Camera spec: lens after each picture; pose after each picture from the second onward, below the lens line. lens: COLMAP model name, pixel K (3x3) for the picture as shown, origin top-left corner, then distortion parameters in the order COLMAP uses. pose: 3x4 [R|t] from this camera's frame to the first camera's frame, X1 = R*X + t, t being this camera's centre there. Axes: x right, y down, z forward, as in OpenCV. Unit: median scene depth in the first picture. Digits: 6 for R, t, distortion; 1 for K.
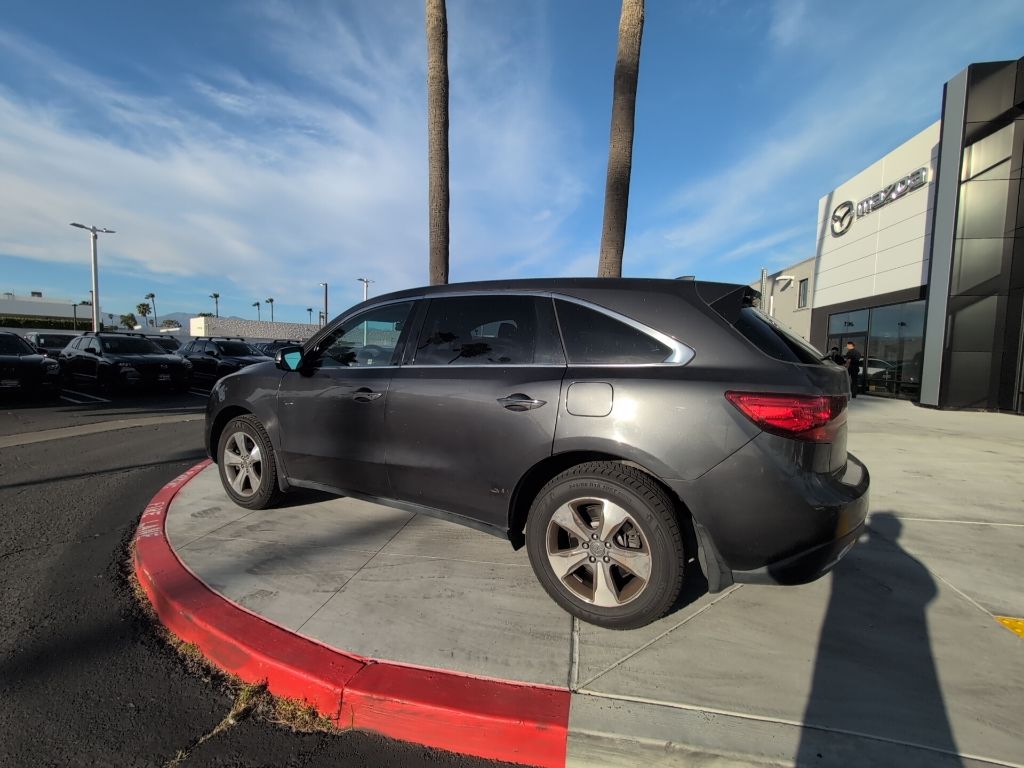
lens RADIAL K [[432.8, 0, 514.3], [0, 432.8, 382.6], [0, 0, 1]] dist [-0.000197, -0.000029]
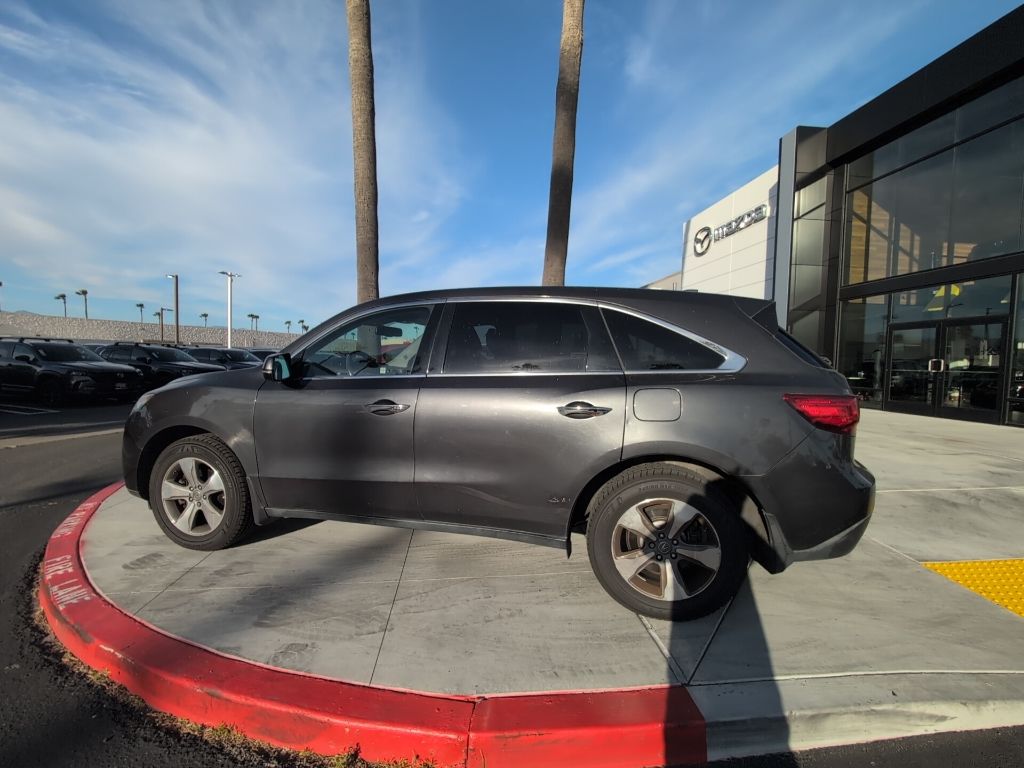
lens RADIAL K [[434.7, 0, 514.6], [0, 434.7, 382.7], [0, 0, 1]] dist [-0.001941, 0.000800]
pose [[0.963526, -0.018801, 0.266953, -0.265608], [0.020786, 0.999773, -0.004610, -0.010587], [-0.266806, 0.009991, 0.963699, 0.046063]]
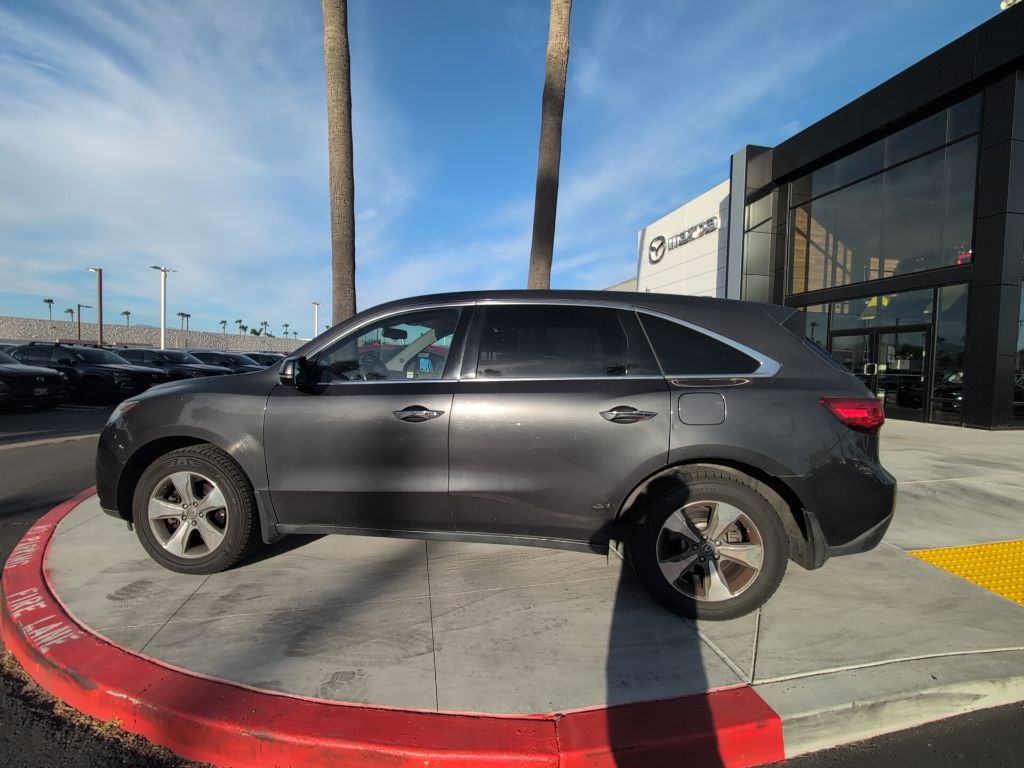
lens RADIAL K [[434.7, 0, 514.6], [0, 434.7, 382.7], [0, 0, 1]] dist [-0.001941, 0.000800]
pose [[0.928052, -0.019316, 0.371949, -0.394092], [0.024263, 0.999668, -0.008624, -0.017132], [-0.371659, 0.017028, 0.928213, 0.105950]]
